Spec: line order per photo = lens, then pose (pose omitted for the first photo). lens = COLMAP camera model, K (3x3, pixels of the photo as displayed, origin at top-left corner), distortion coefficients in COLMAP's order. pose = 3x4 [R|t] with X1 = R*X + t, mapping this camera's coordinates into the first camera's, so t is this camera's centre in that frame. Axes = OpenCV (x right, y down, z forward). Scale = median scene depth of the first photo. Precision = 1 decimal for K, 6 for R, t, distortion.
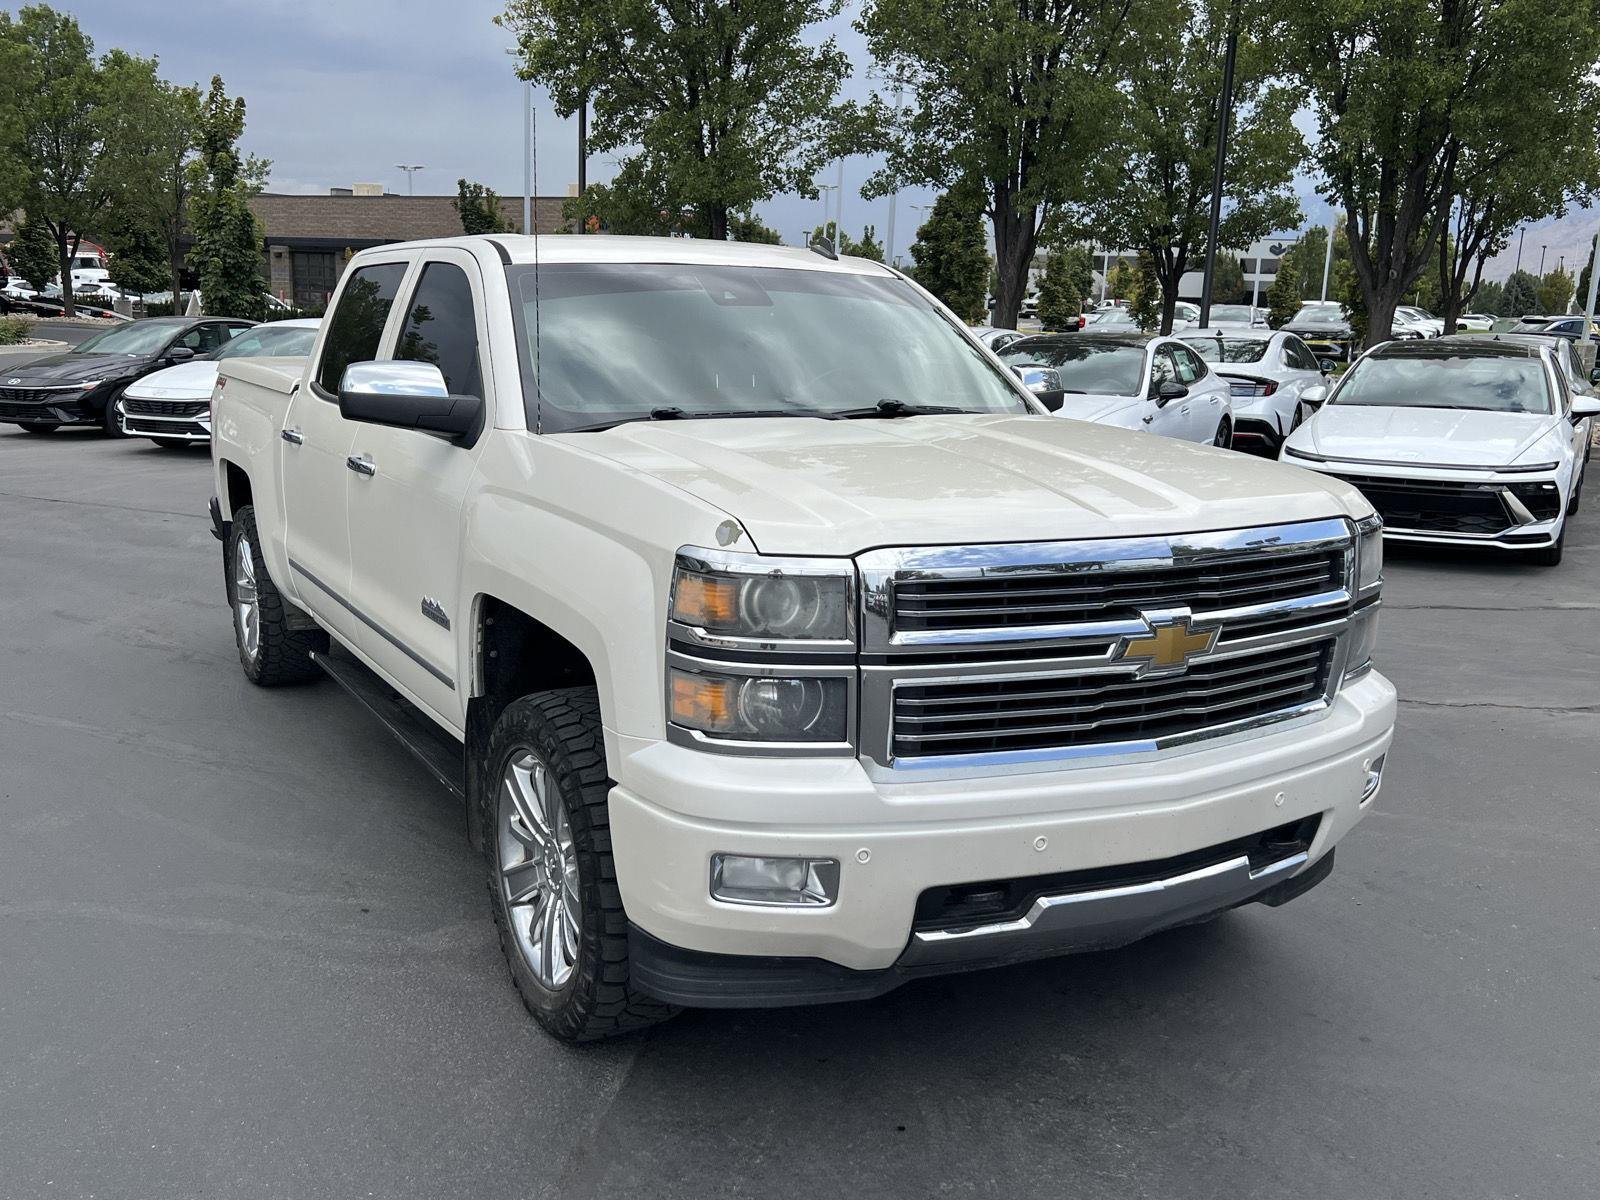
lens RADIAL K [[1514.4, 0, 782.7], [0, 1514.4, 605.0], [0, 0, 1]] dist [0.019679, 0.000000]
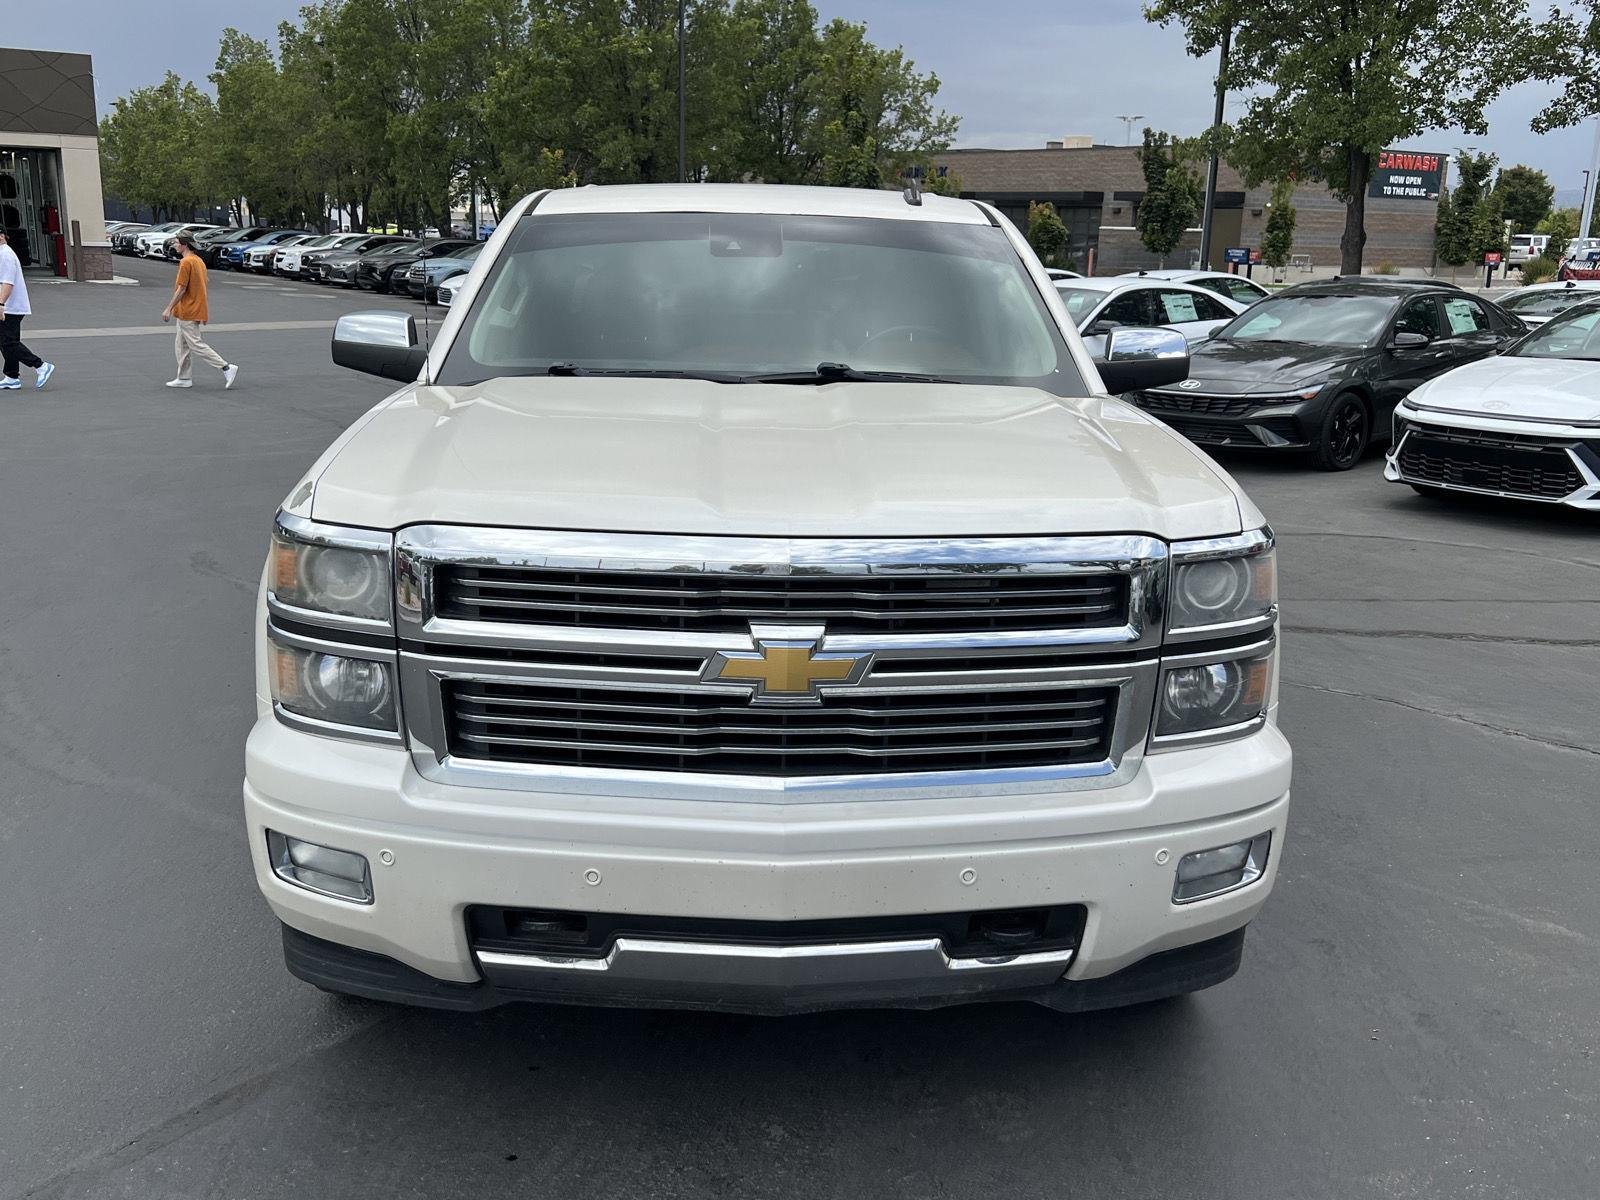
lens RADIAL K [[1514.4, 0, 799.4], [0, 1514.4, 603.7], [0, 0, 1]] dist [0.019679, 0.000000]
pose [[0.899262, 0.097490, -0.426408, 0.115928], [-0.084895, 0.995209, 0.048498, -0.009422], [0.429094, -0.007413, 0.903230, 0.048483]]
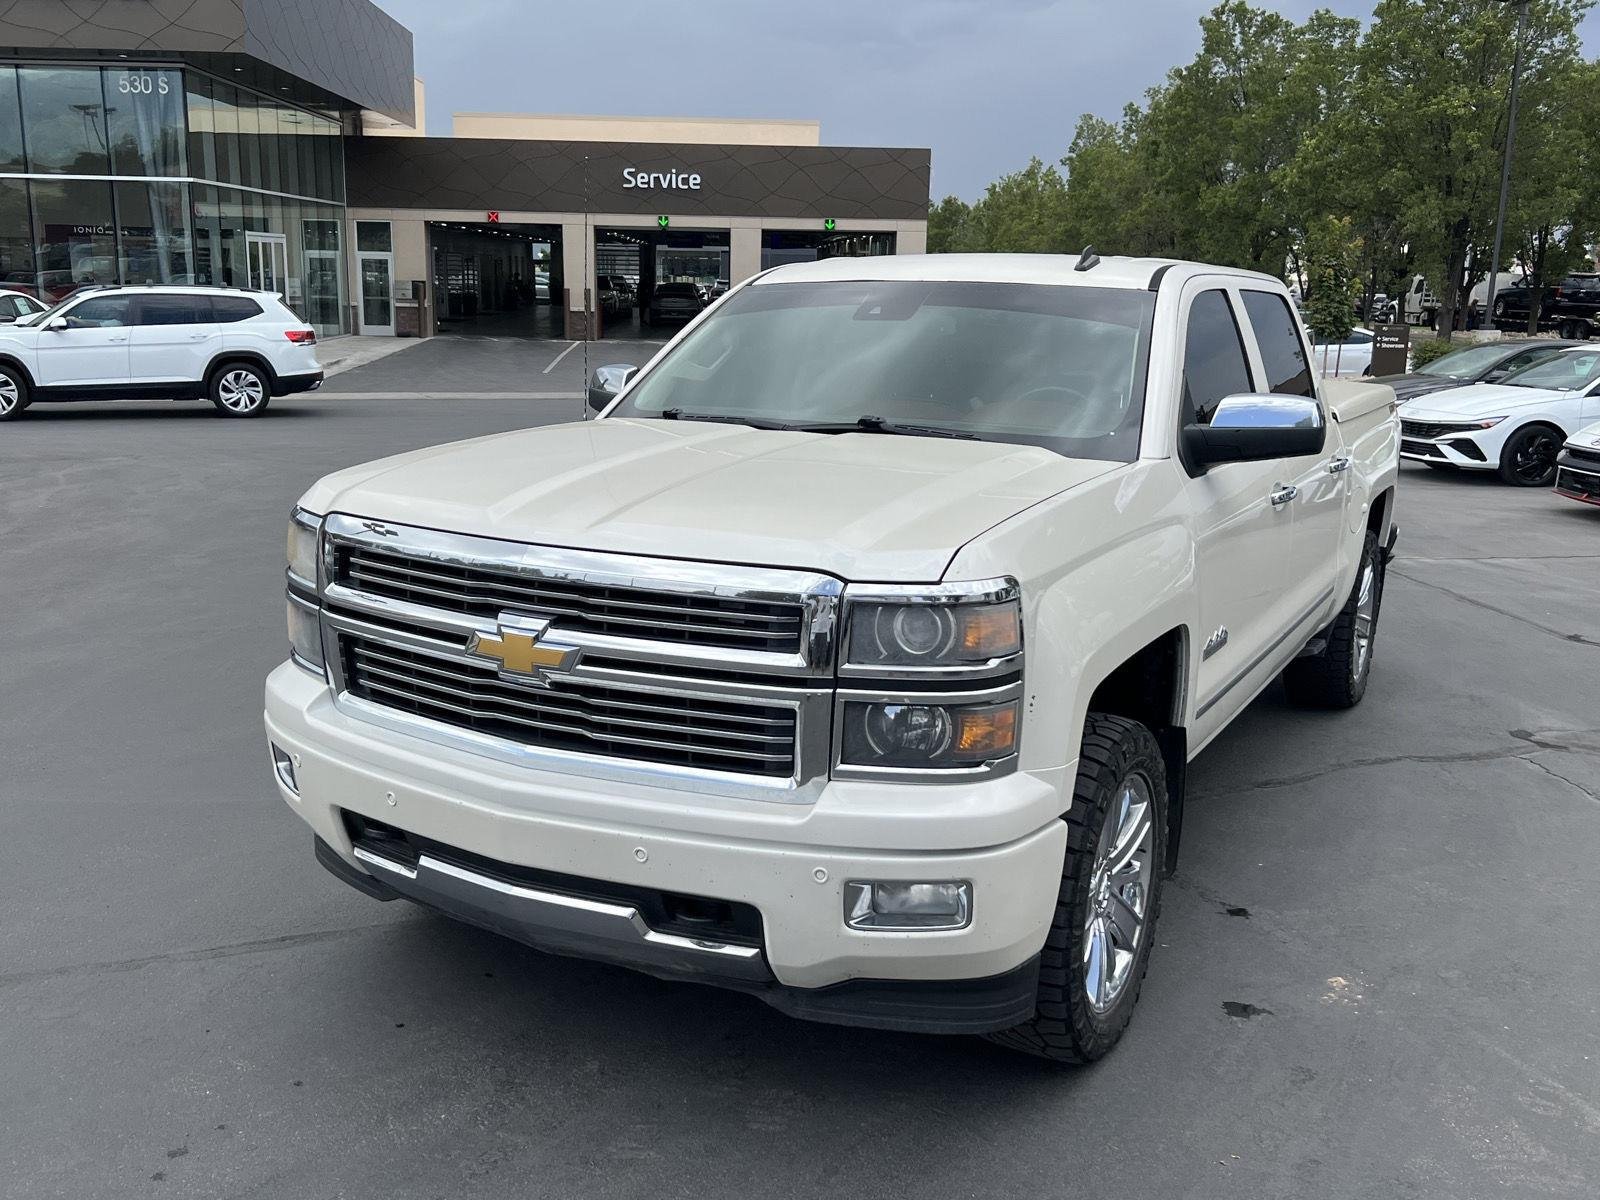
lens RADIAL K [[1512.7, 0, 796.2], [0, 1512.7, 595.1], [0, 0, 1]] dist [0.019274, 0.000000]
pose [[0.542046, 0.153102, -0.826285, 0.223681], [-0.170906, 0.982799, 0.069987, -0.021335], [0.822786, 0.103281, 0.558888, 0.111656]]
